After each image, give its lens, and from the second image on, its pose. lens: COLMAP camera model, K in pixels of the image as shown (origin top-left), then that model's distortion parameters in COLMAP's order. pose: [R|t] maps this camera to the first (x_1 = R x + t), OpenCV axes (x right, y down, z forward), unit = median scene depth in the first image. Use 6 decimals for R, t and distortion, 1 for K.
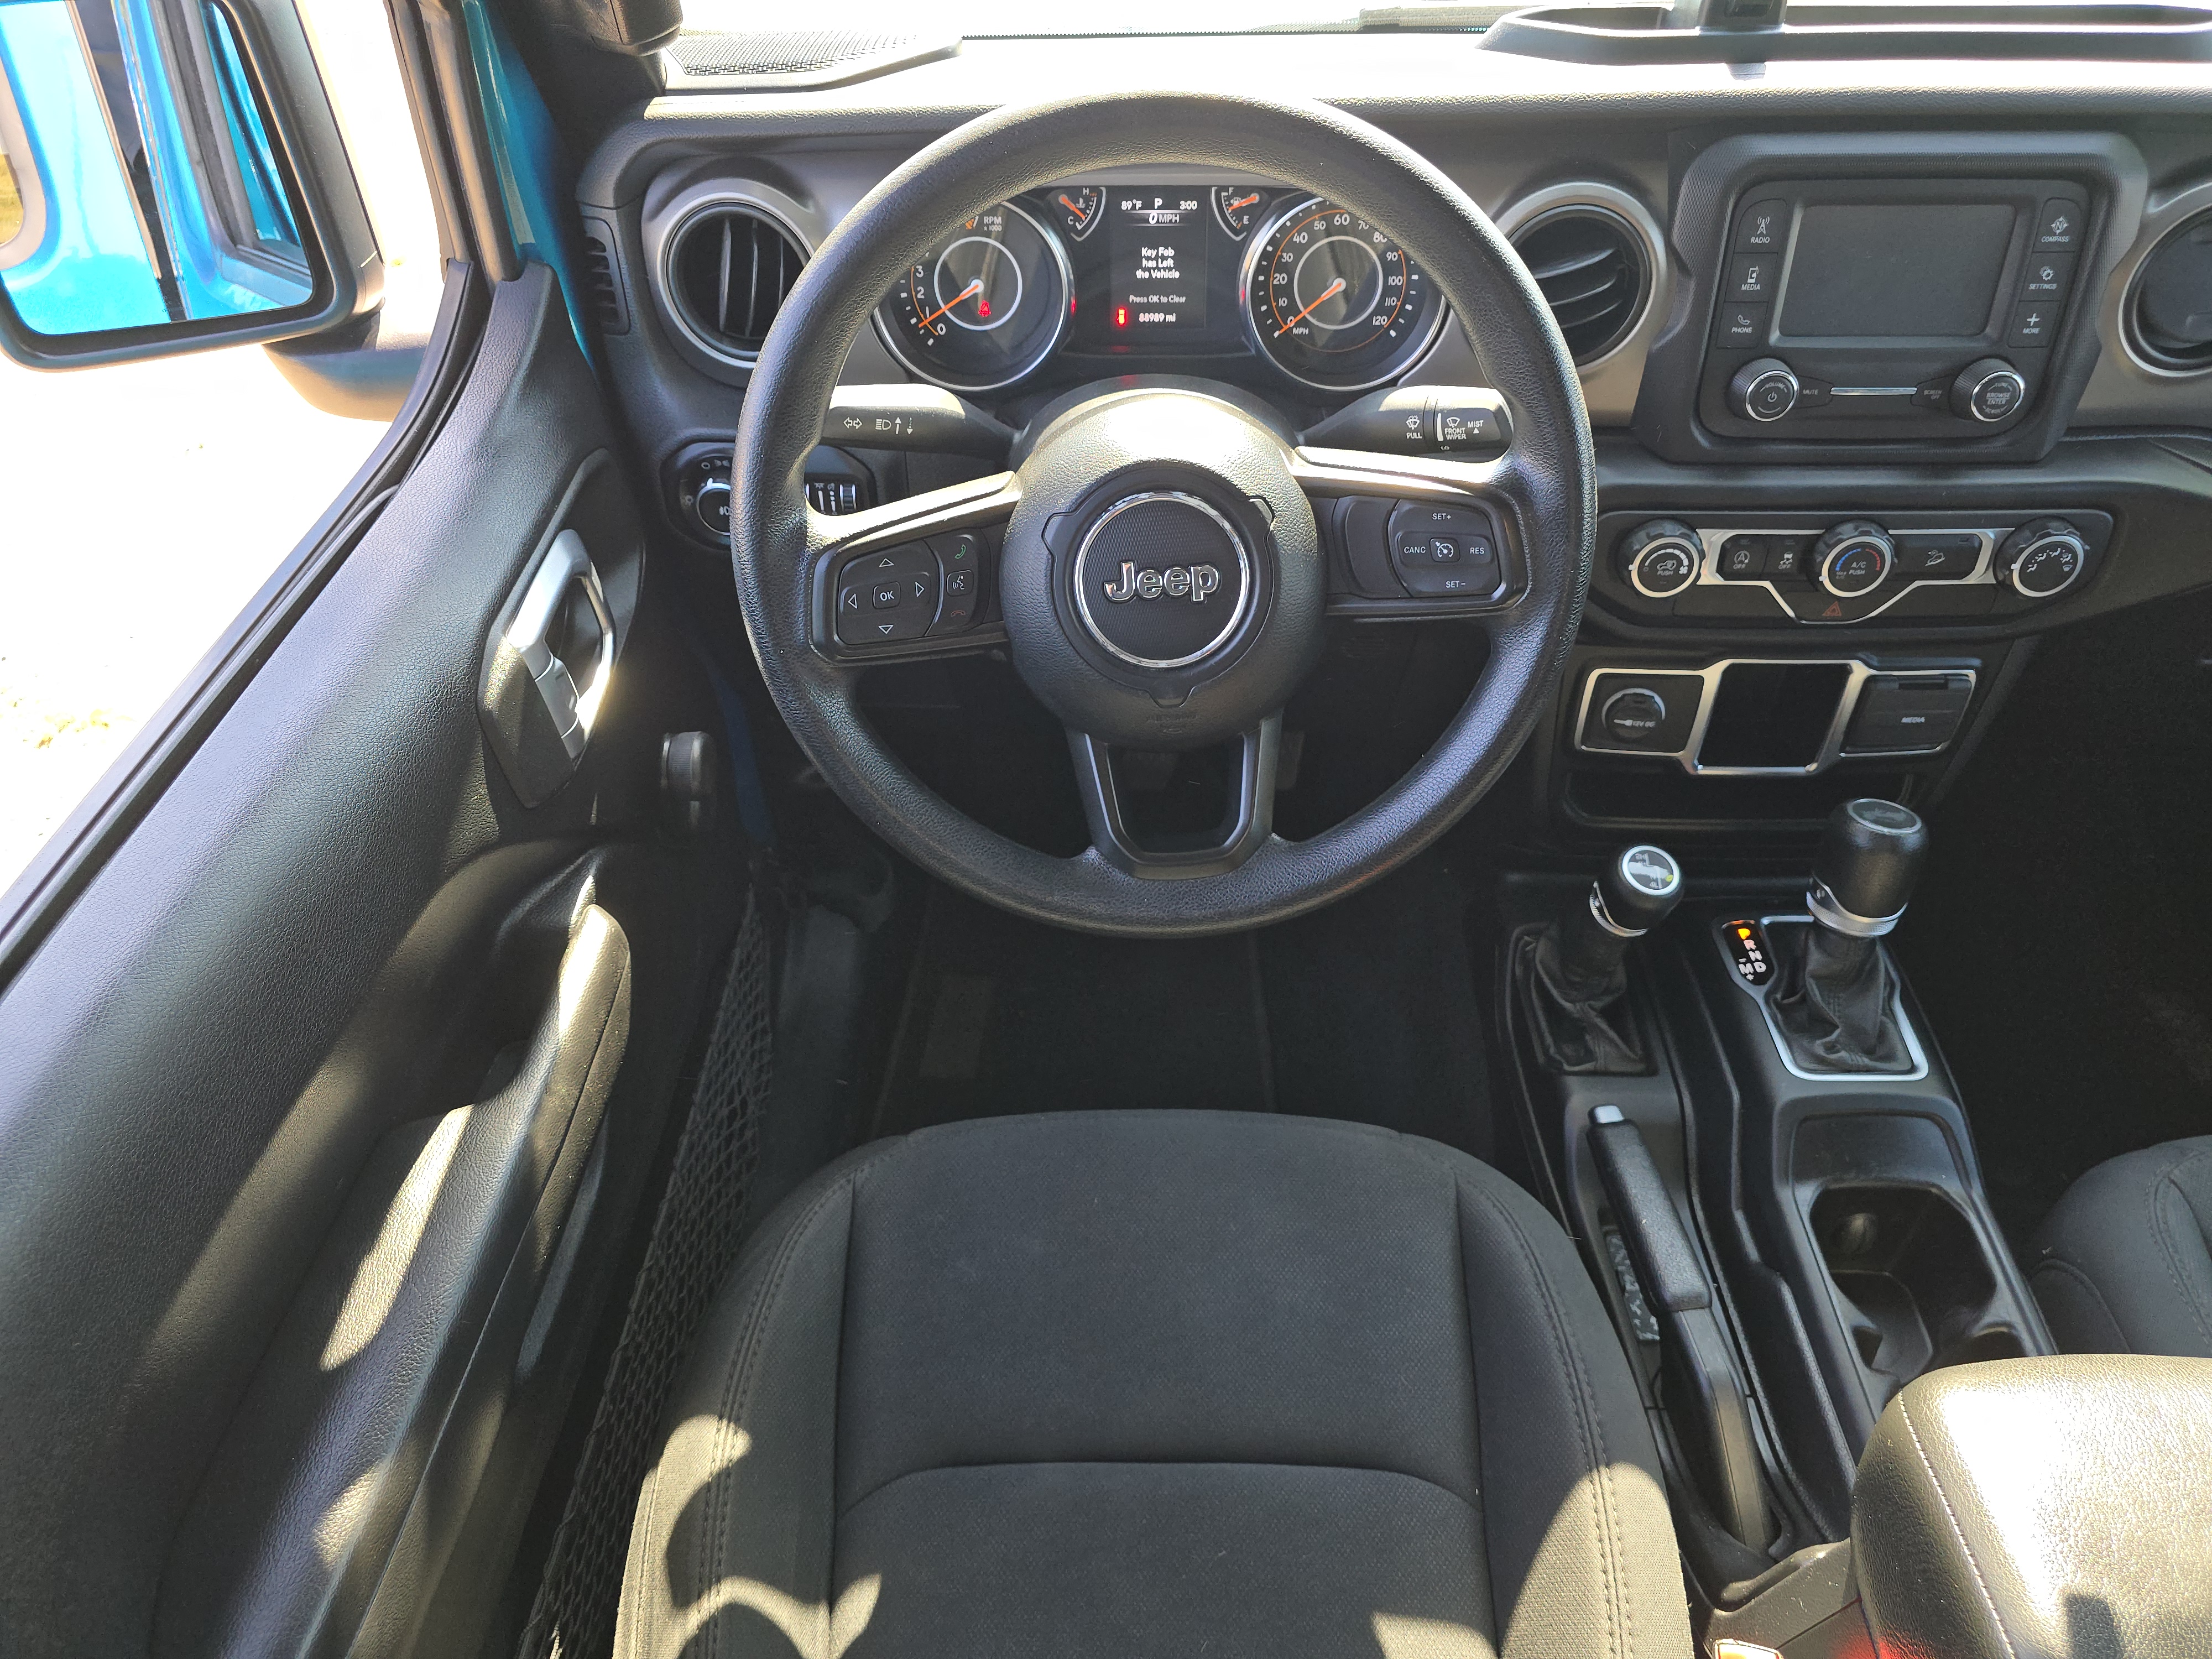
lens RADIAL K [[1472.6, 0, 1096.1], [0, 1472.6, 838.0], [0, 0, 1]] dist [-0.037314, -0.001605]
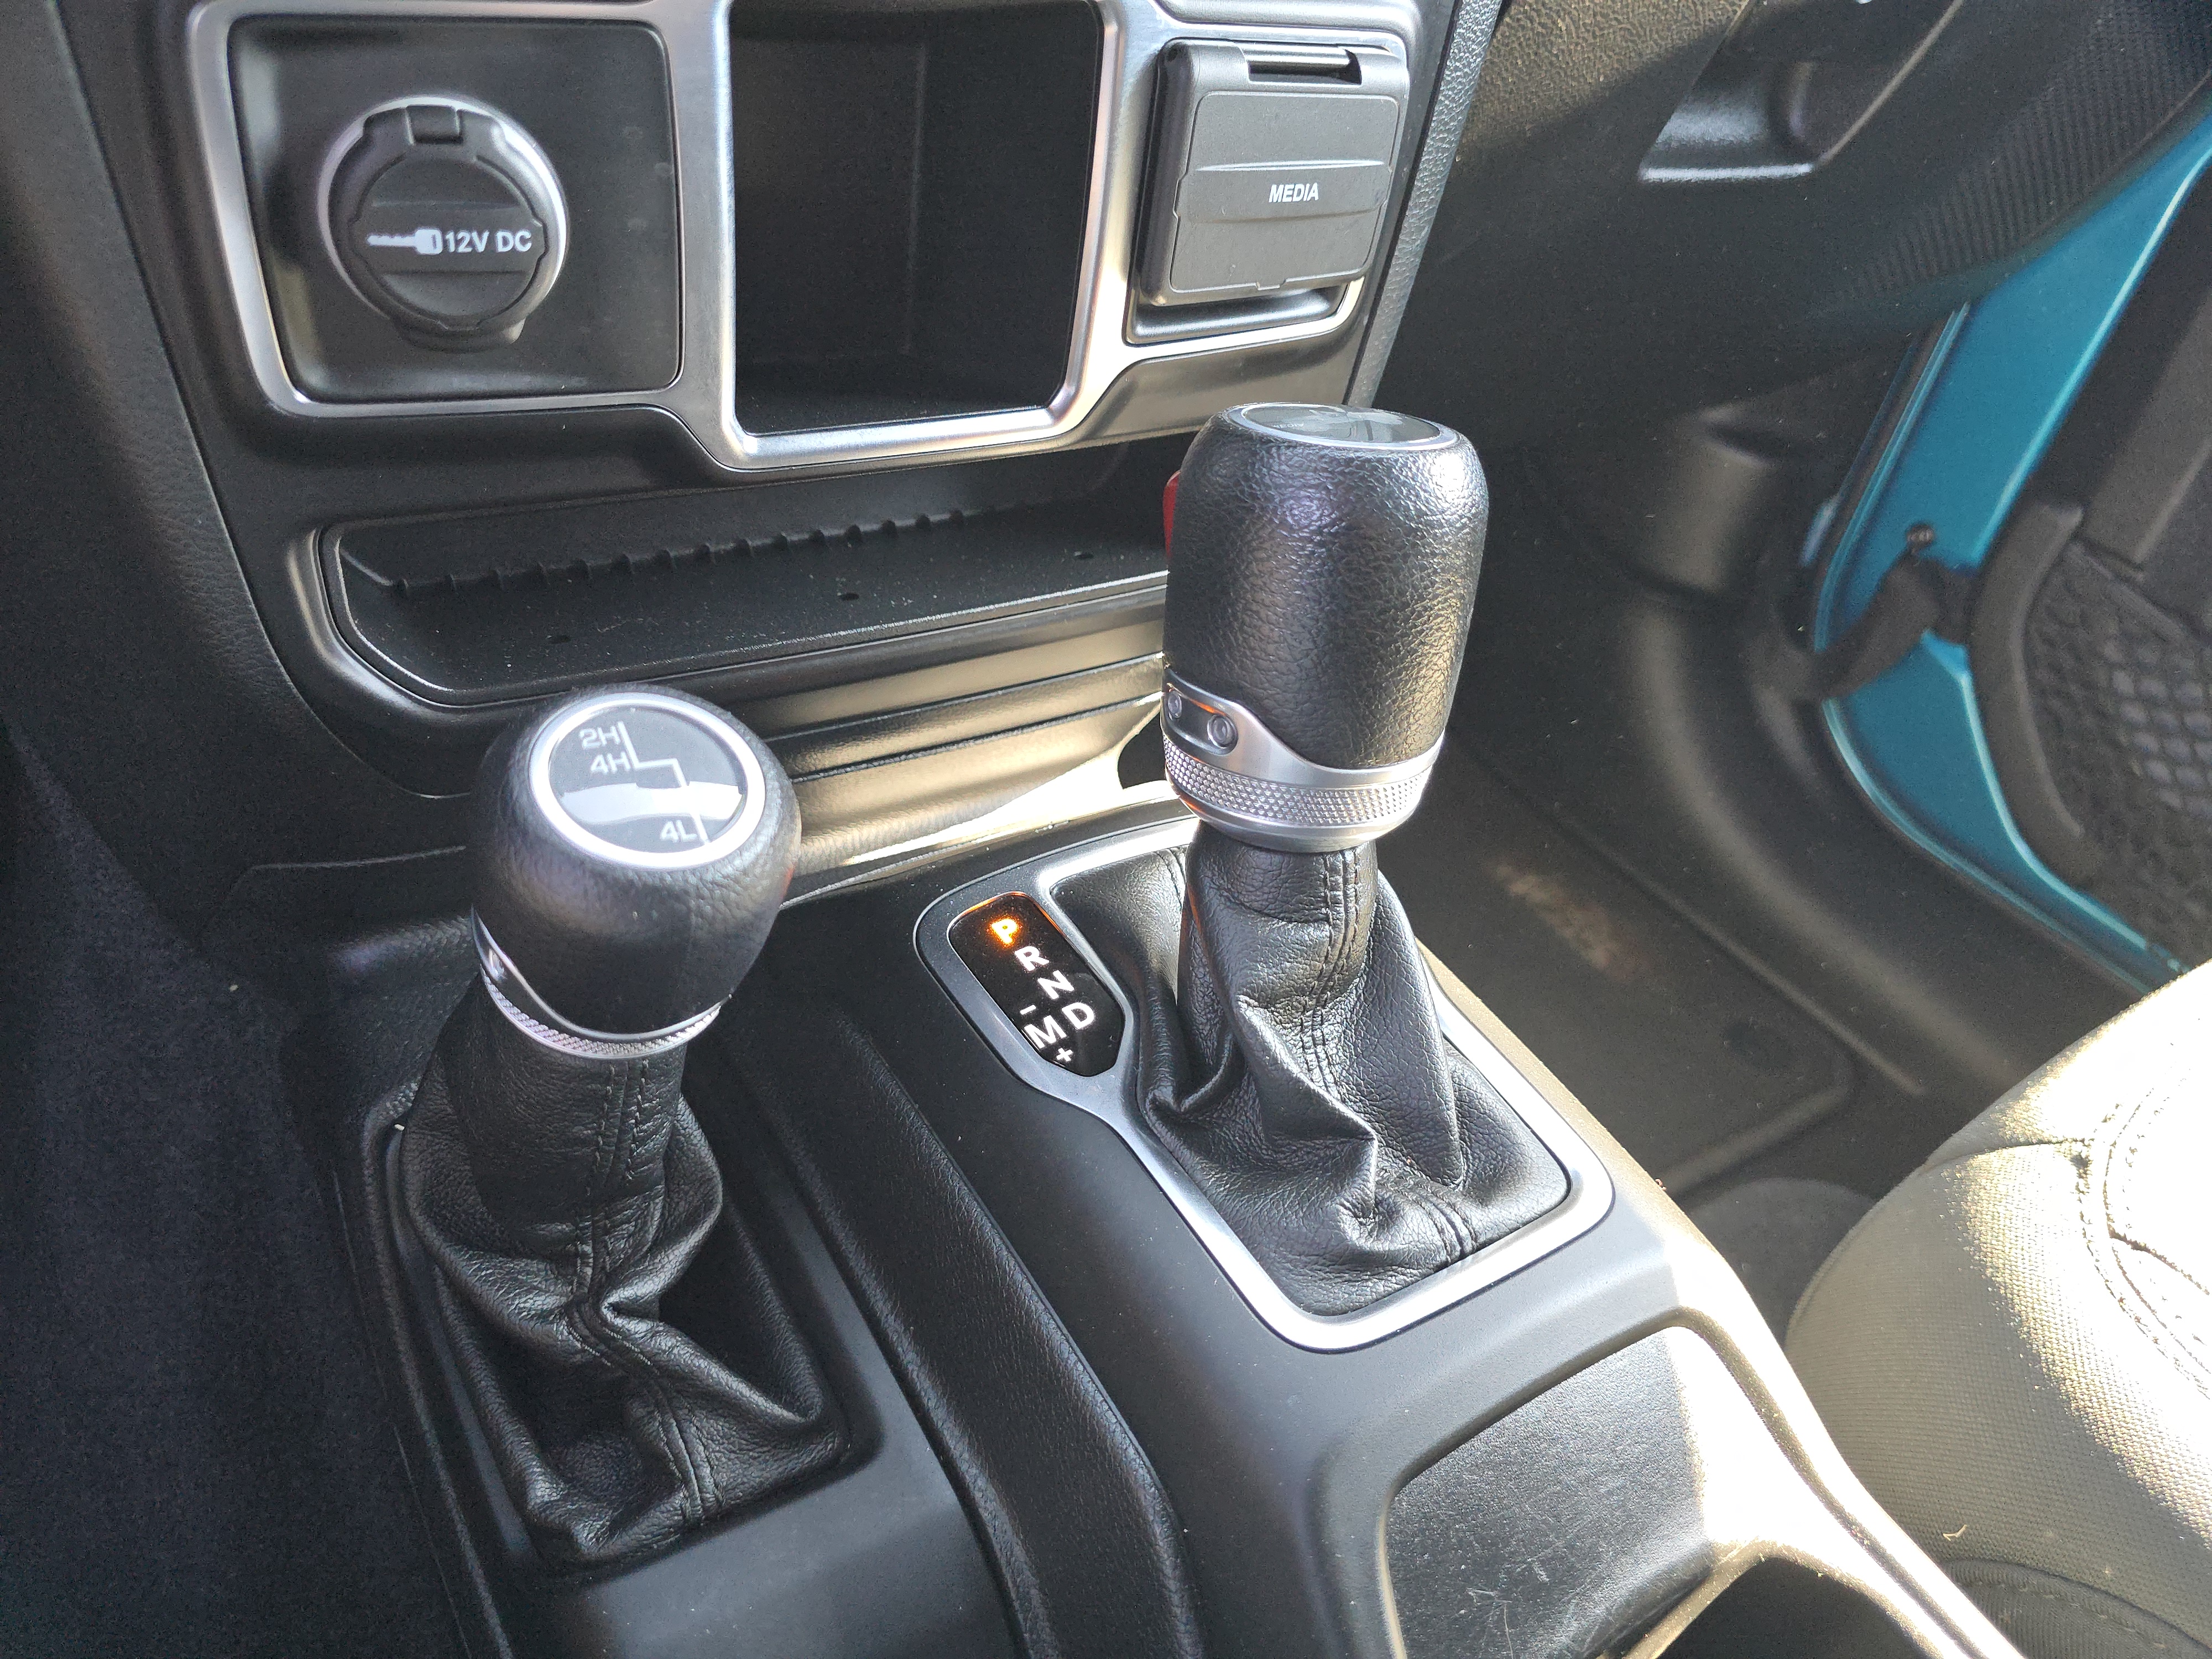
lens RADIAL K [[1472.6, 0, 1096.1], [0, 1472.6, 838.0], [0, 0, 1]] dist [-0.037314, -0.001605]
pose [[0.813027, -0.236835, 0.531880, 0.337956], [0.260042, 0.965060, 0.032223, 0.046090], [-0.520927, 0.112113, 0.846207, 0.831359]]
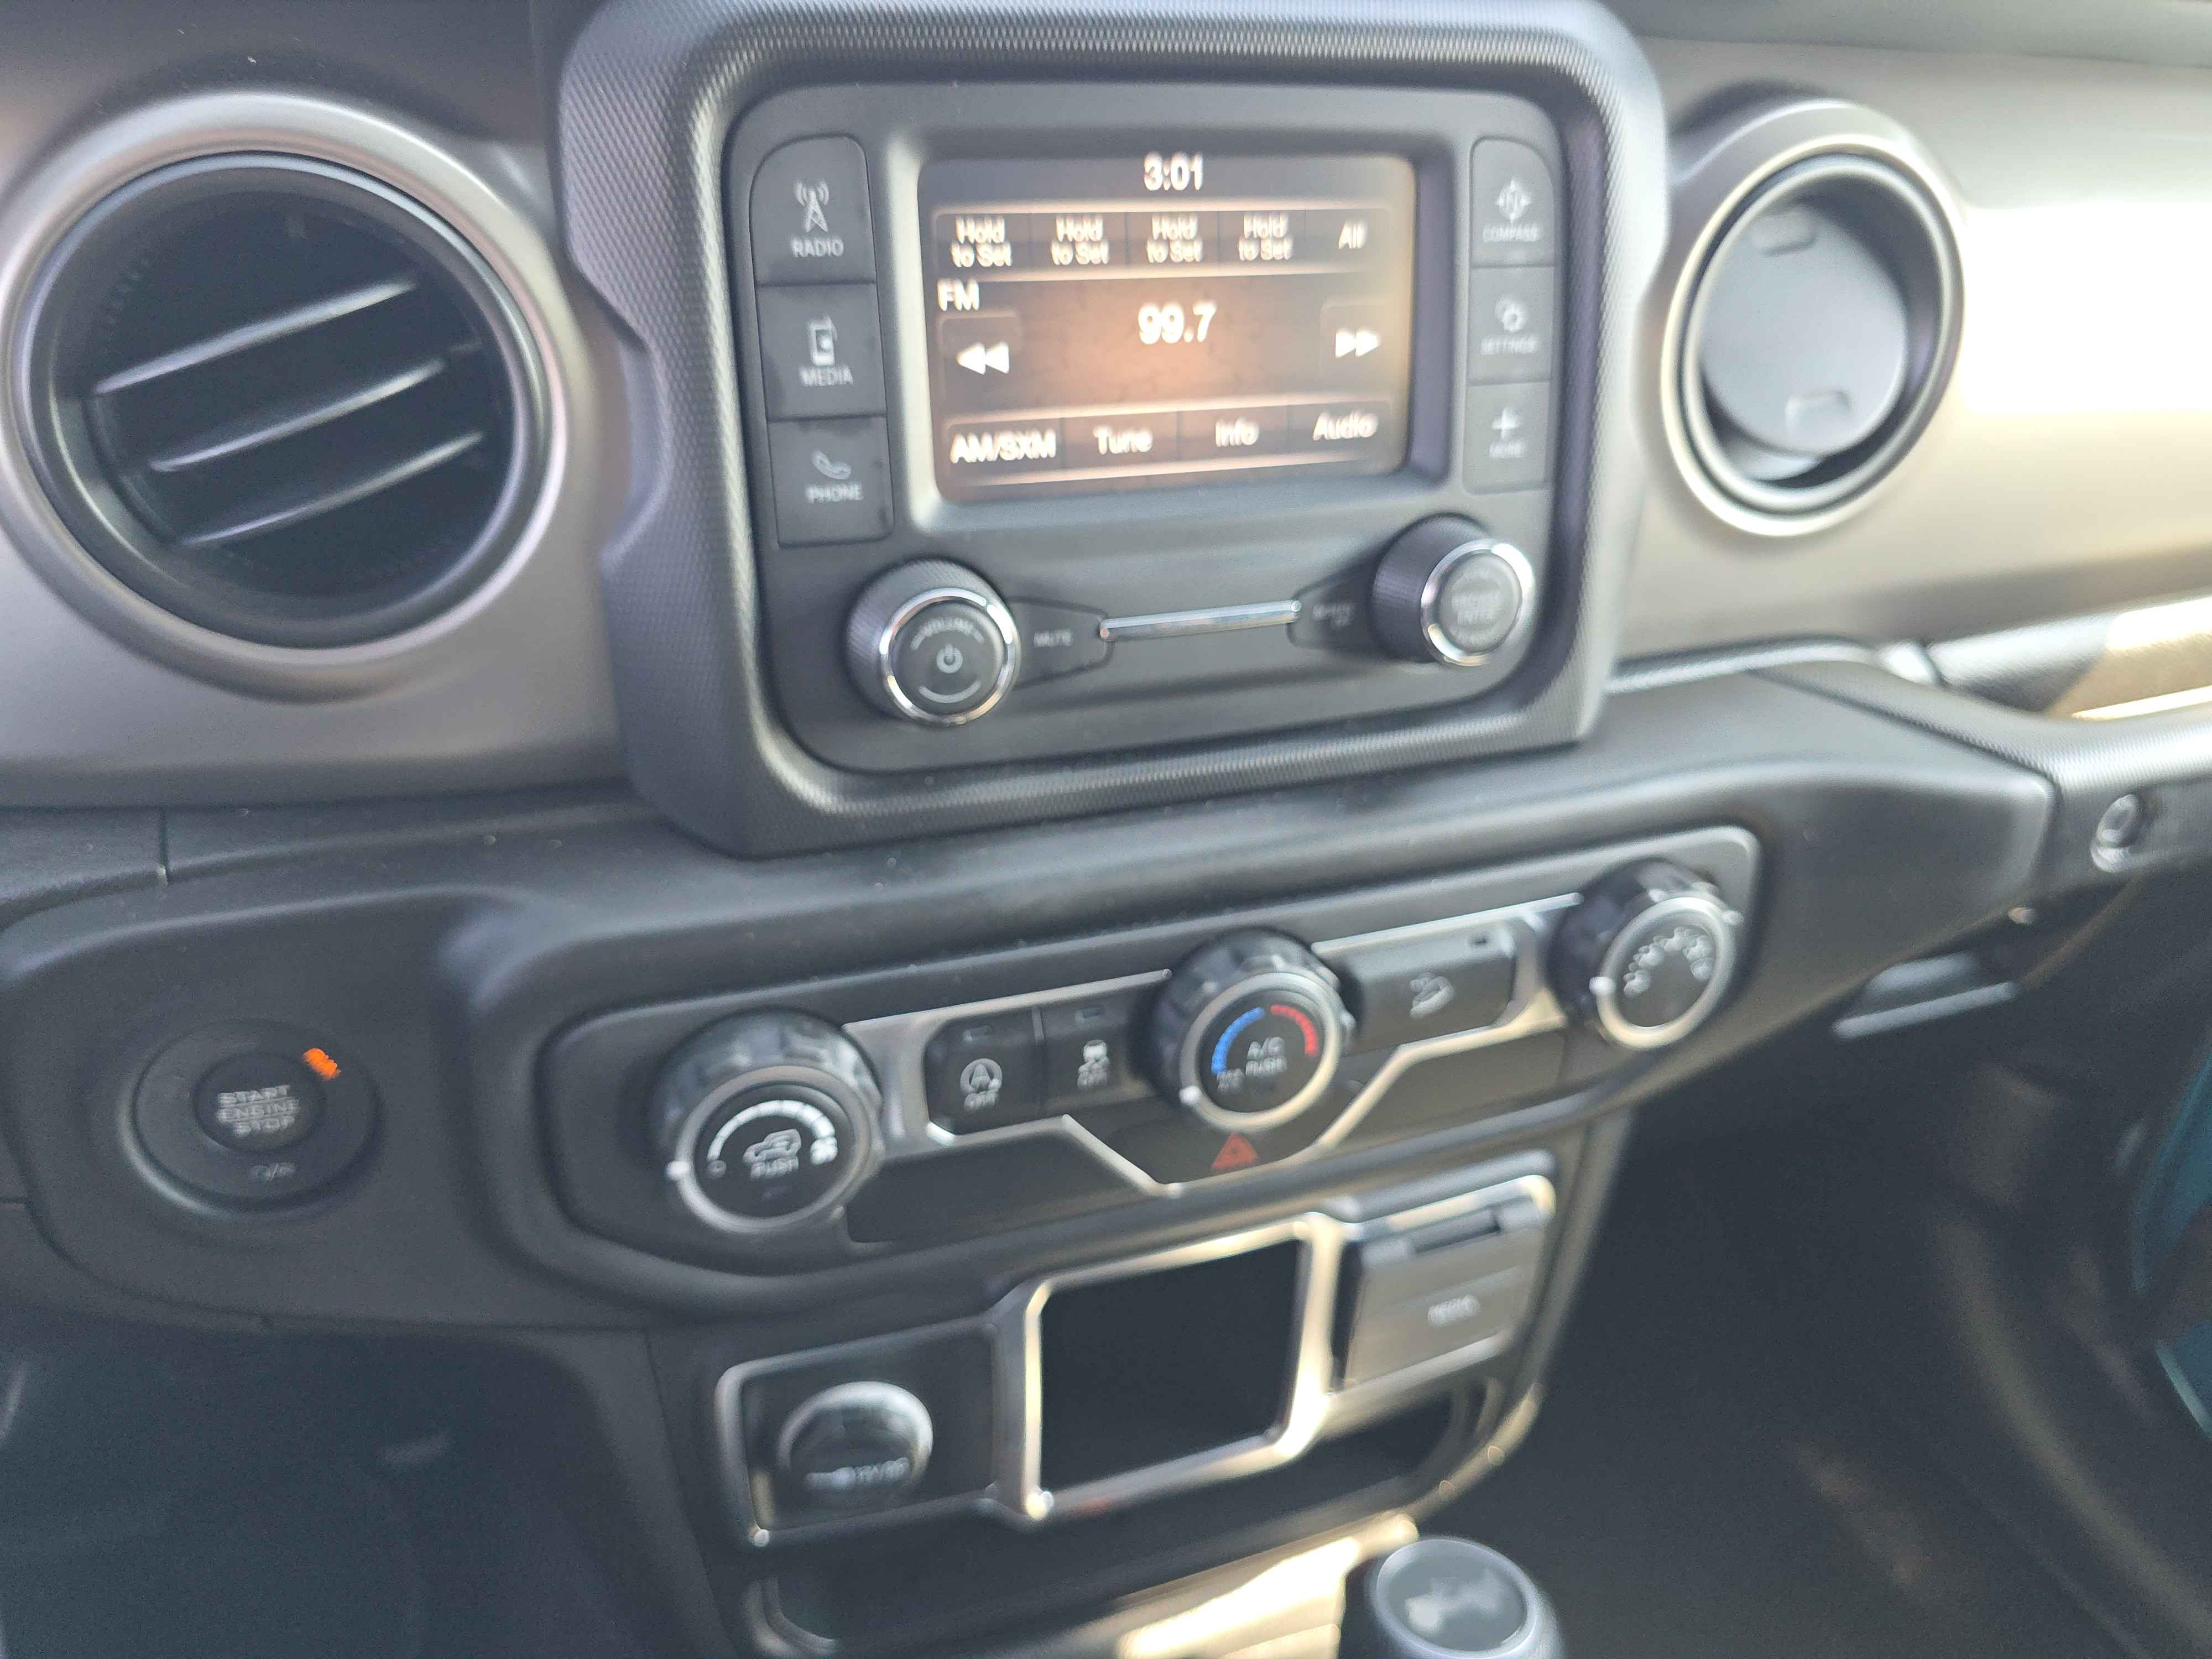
lens RADIAL K [[1472.6, 0, 1096.1], [0, 1472.6, 838.0], [0, 0, 1]] dist [-0.037314, -0.001605]
pose [[0.926732, -0.127921, 0.353277, 0.347764], [0.210923, 0.955245, -0.207410, -0.167960], [-0.310933, 0.266728, 0.912237, 0.636478]]
